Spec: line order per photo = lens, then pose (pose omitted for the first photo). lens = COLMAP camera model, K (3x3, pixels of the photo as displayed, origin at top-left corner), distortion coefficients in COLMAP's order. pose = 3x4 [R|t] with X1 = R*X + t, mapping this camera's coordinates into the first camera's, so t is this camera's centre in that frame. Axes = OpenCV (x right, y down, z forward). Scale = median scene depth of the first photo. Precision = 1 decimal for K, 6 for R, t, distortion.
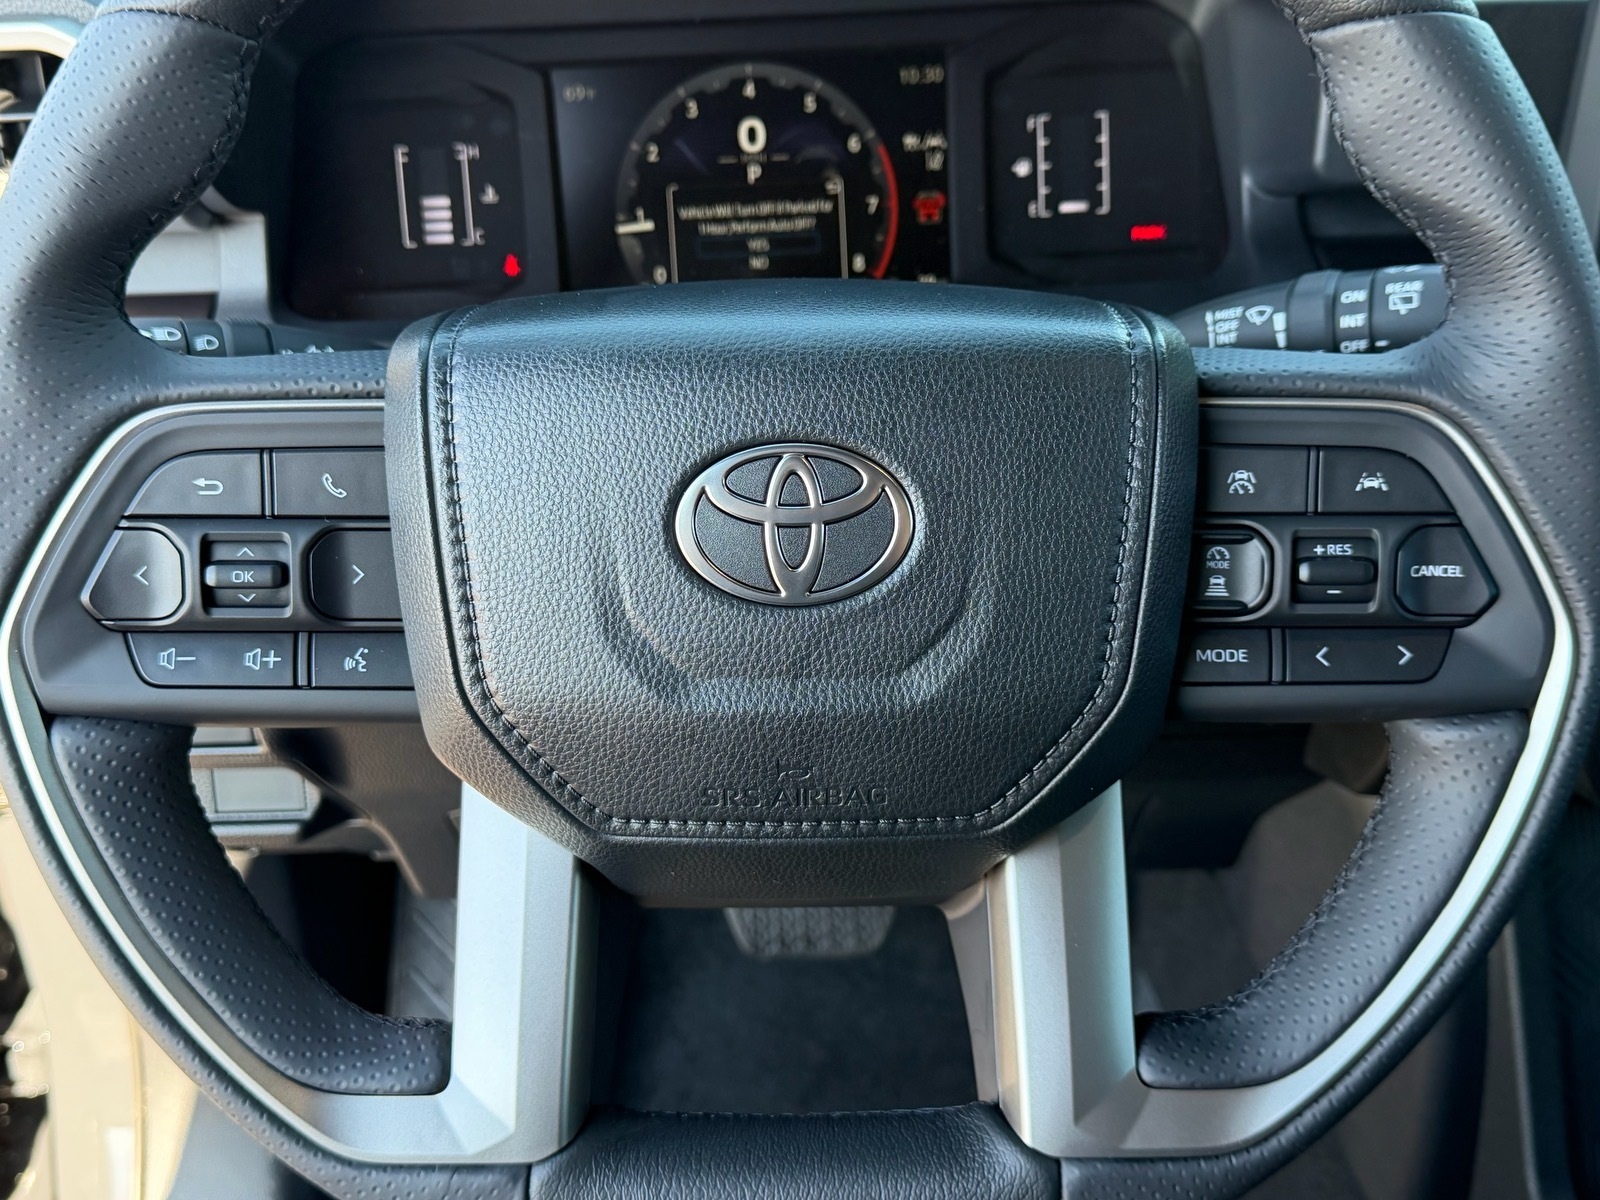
lens RADIAL K [[1682.1, 0, 800.0], [0, 1682.1, 600.0], [0, 0, 1]] dist [-0.002874, -0.012626]
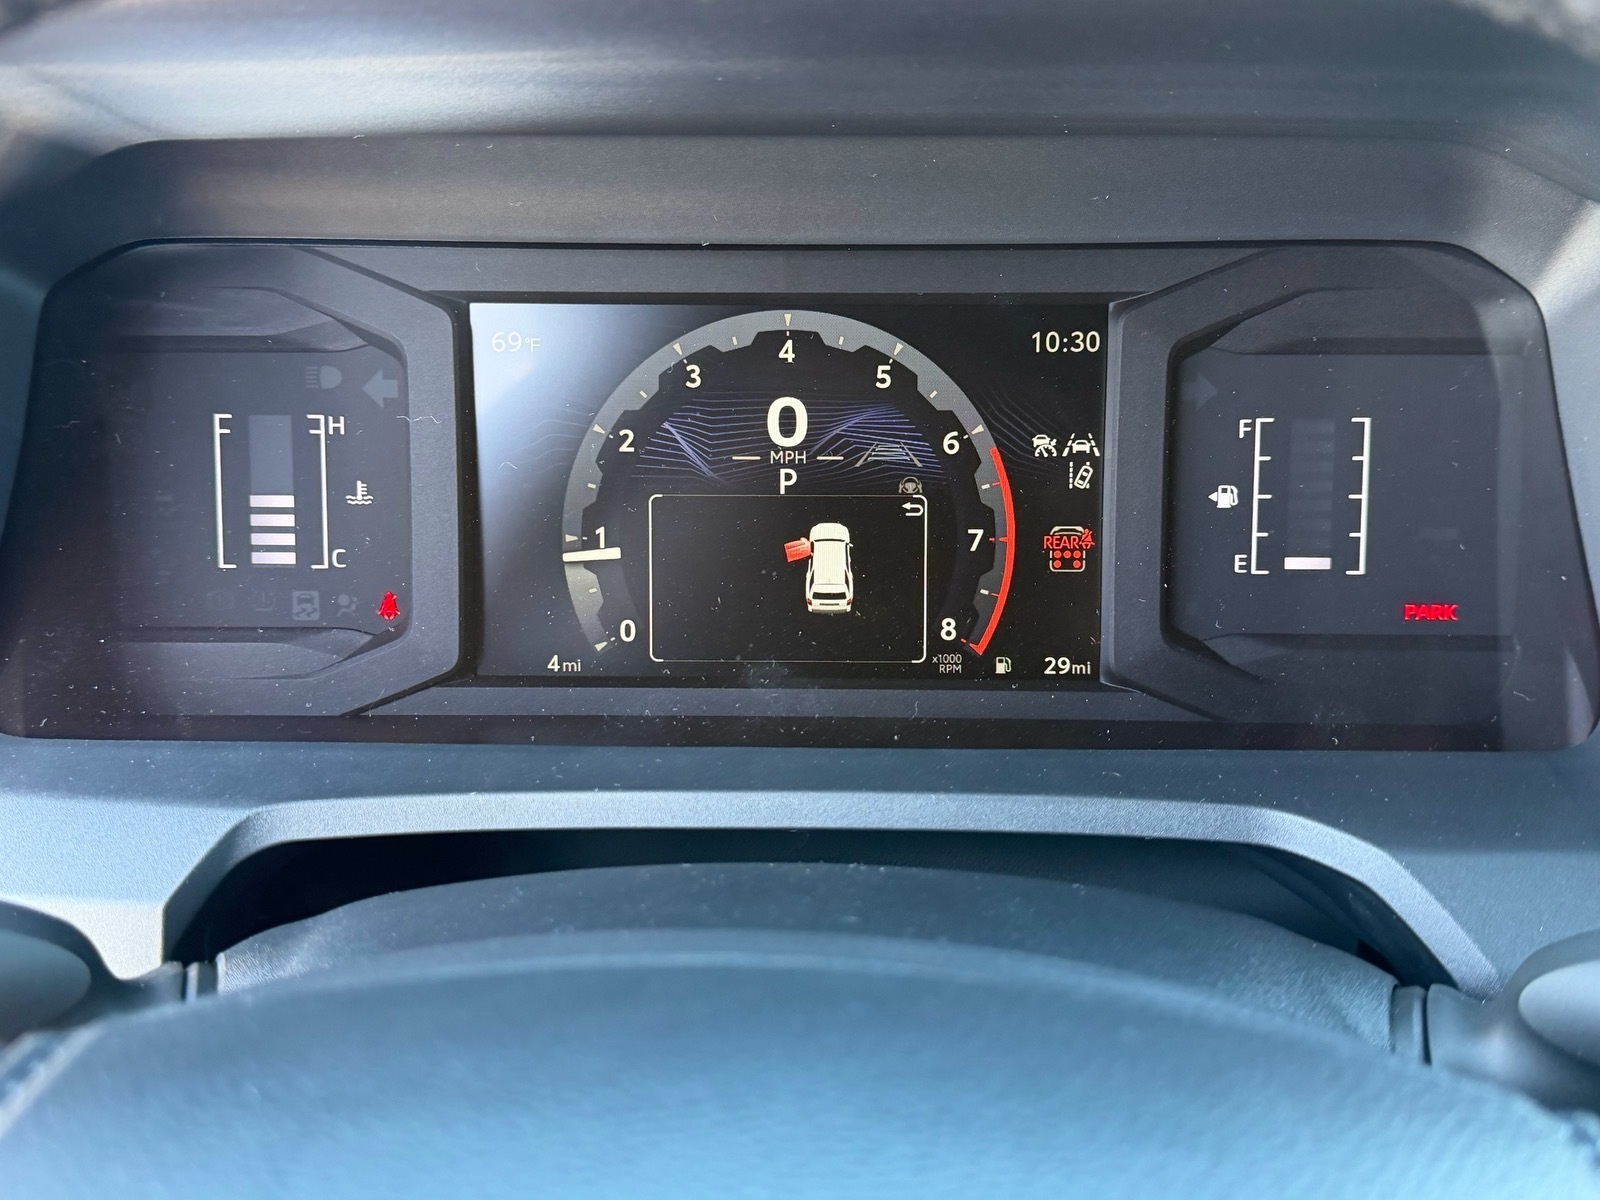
lens RADIAL K [[1682.1, 0, 800.0], [0, 1682.1, 600.0], [0, 0, 1]] dist [-0.002874, -0.012626]
pose [[0.998545, 0.052216, -0.013466, -0.012146], [-0.053532, 0.989948, -0.130912, -0.129895], [0.006495, 0.131443, 0.991302, 0.392421]]
